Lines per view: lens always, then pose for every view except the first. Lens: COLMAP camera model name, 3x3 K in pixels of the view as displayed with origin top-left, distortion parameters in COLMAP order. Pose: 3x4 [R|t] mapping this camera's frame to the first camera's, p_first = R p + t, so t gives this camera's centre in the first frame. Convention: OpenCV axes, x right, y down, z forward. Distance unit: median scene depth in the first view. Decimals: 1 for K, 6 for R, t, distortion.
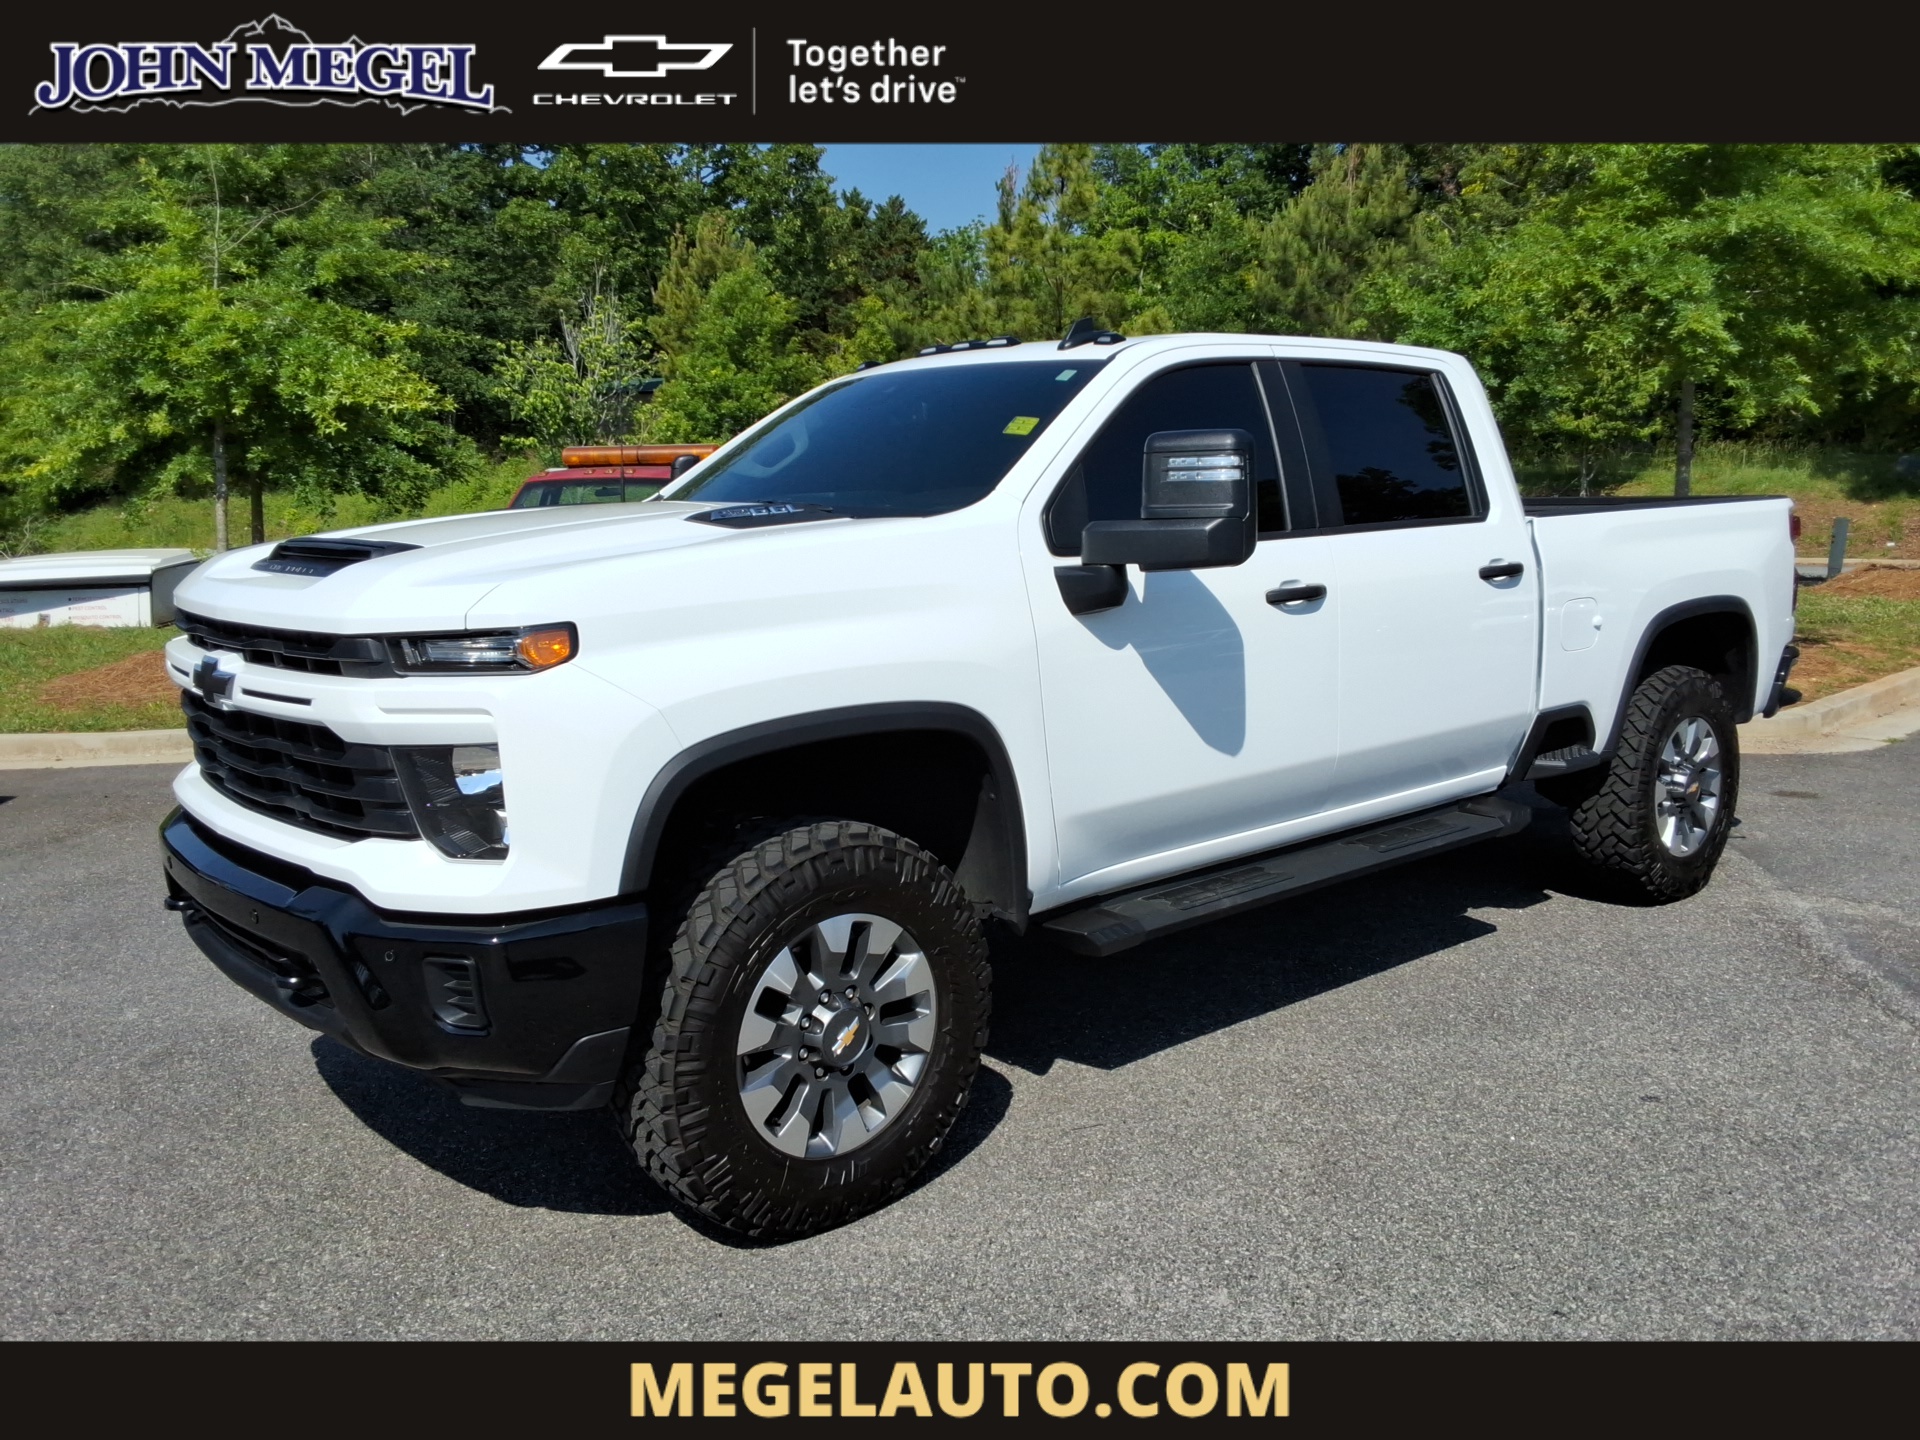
lens RADIAL K [[1534.8, 0, 971.3], [0, 1534.8, 714.6], [0, 0, 1]] dist [0.120705, -0.185943]
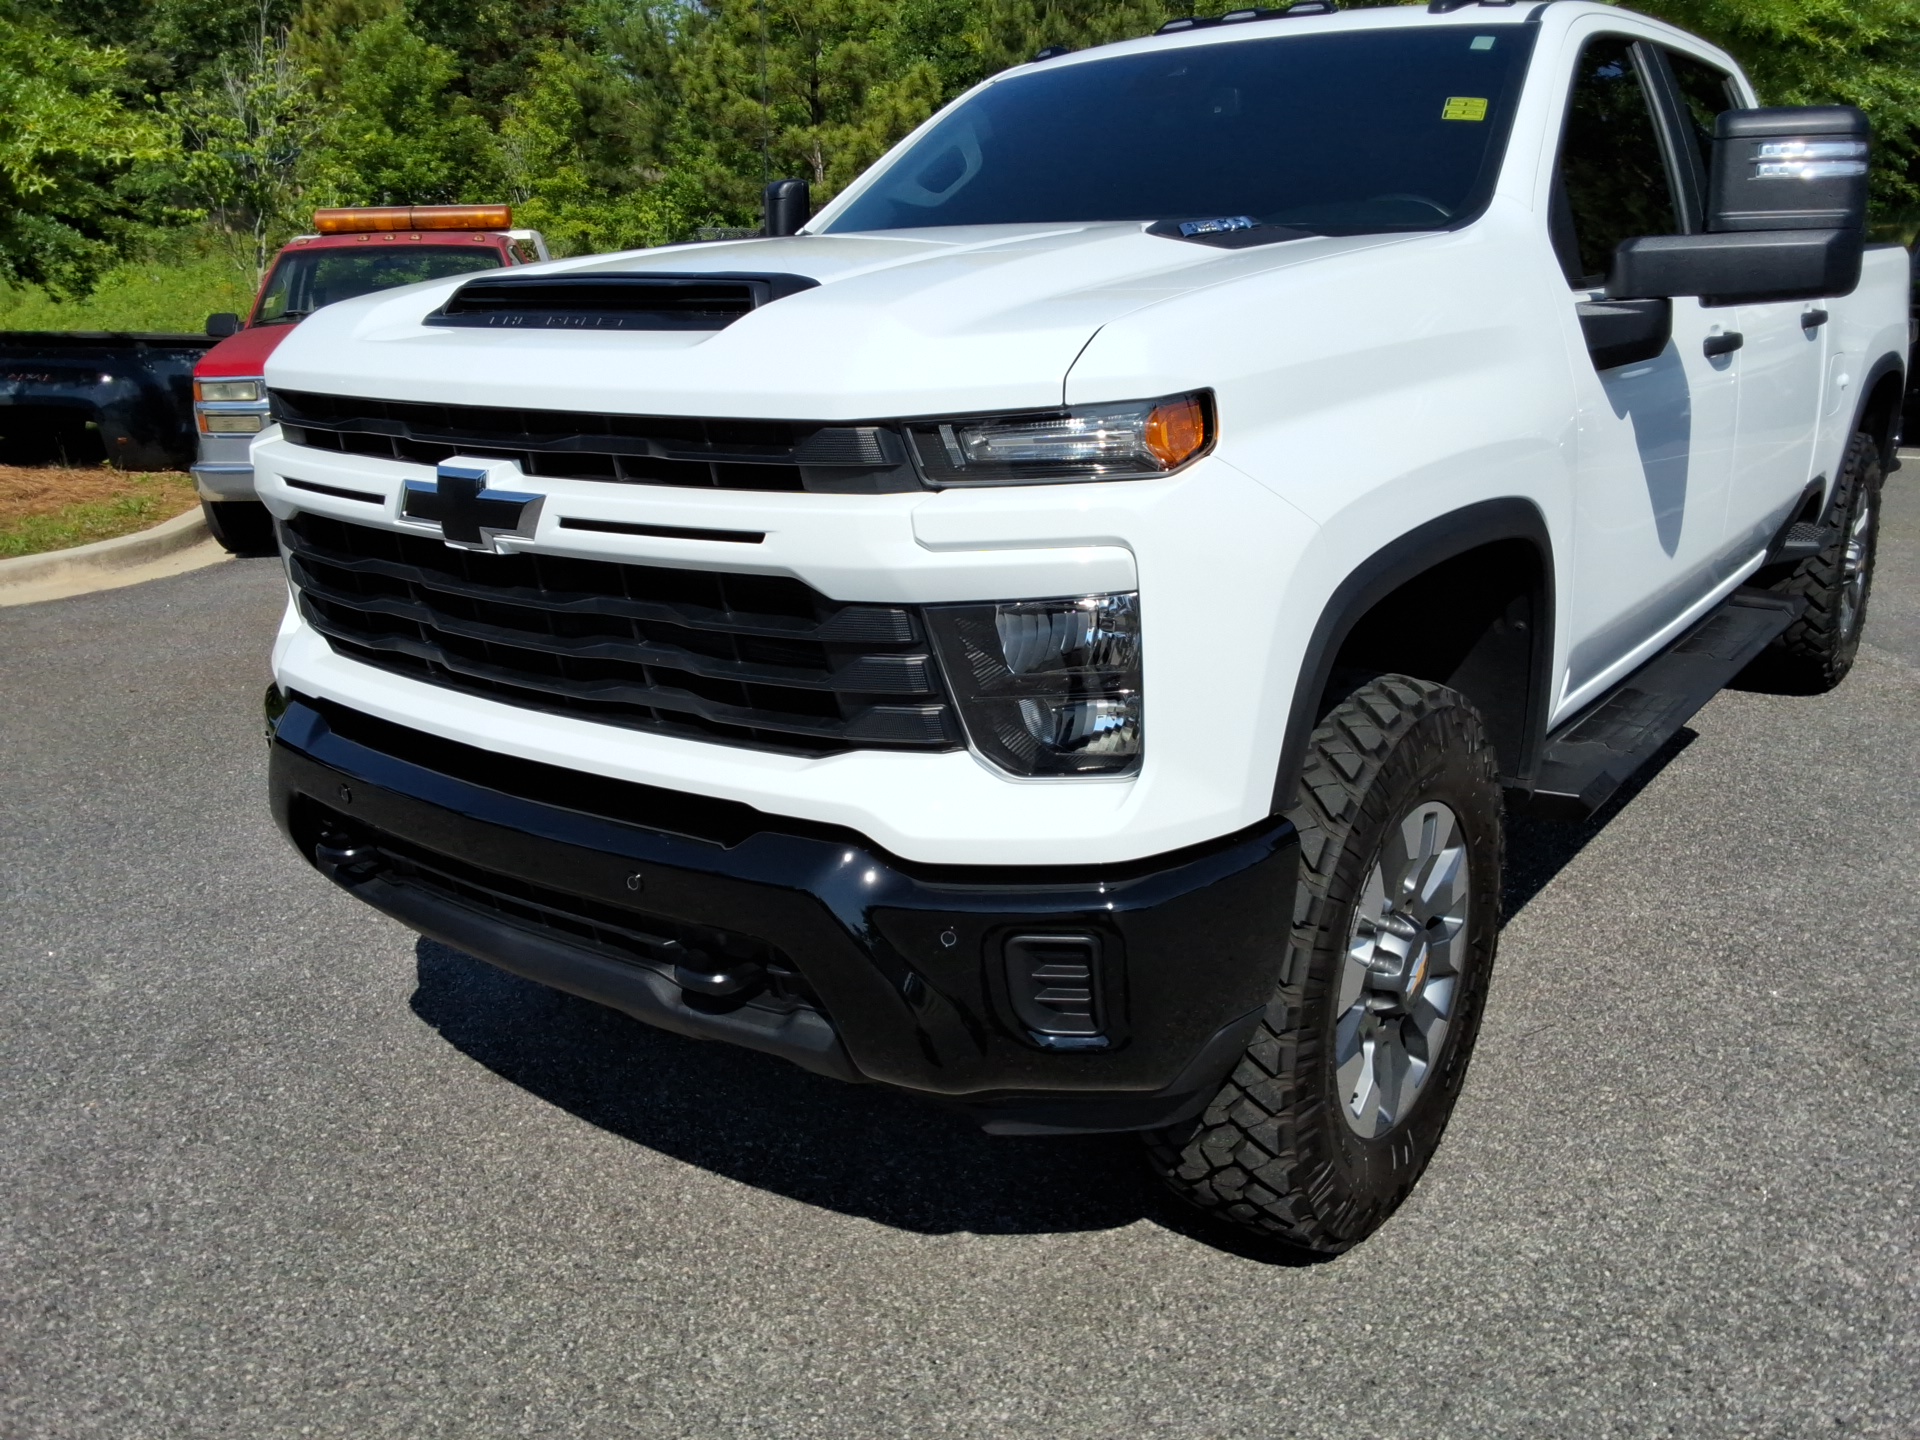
lens RADIAL K [[1534.8, 0, 978.1], [0, 1534.8, 716.2], [0, 0, 1]] dist [0.120705, -0.185943]
pose [[0.976785, -0.066185, 0.203743, -0.249039], [0.039240, 0.990264, 0.133558, -0.008343], [-0.210599, -0.122462, 0.969872, 0.209529]]
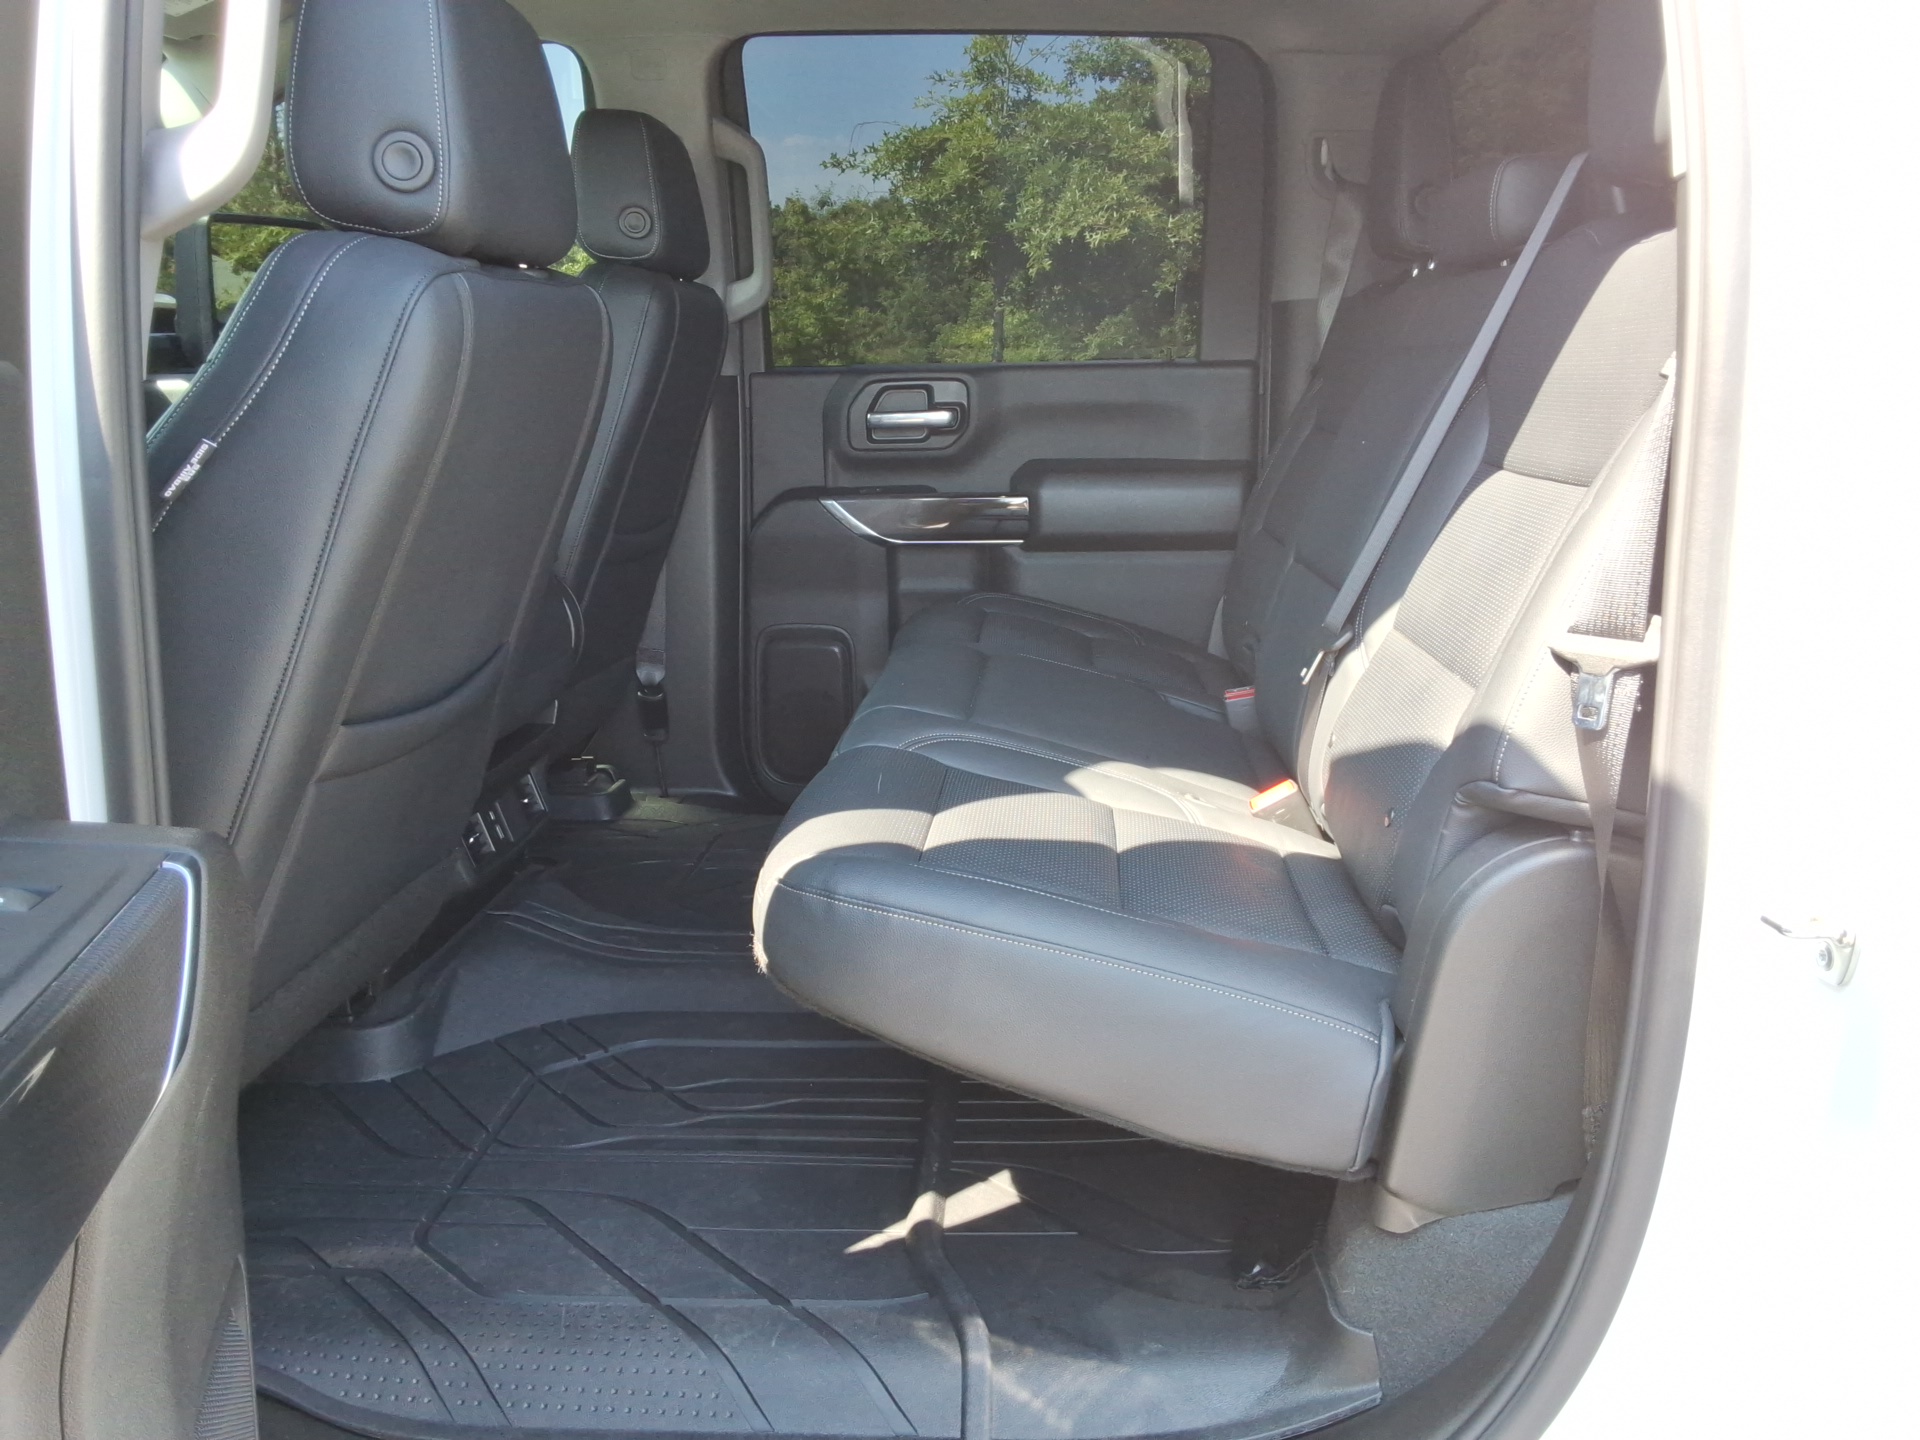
lens RADIAL K [[1534.8, 0, 959.5], [0, 1534.8, 718.8], [0, 0, 1]] dist [0.120705, -0.185943]
pose [[0.714641, 0.164202, -0.679945, 0.351176], [-0.108002, 0.986302, 0.124671, -0.086614], [0.691103, -0.015660, 0.722587, 0.729485]]
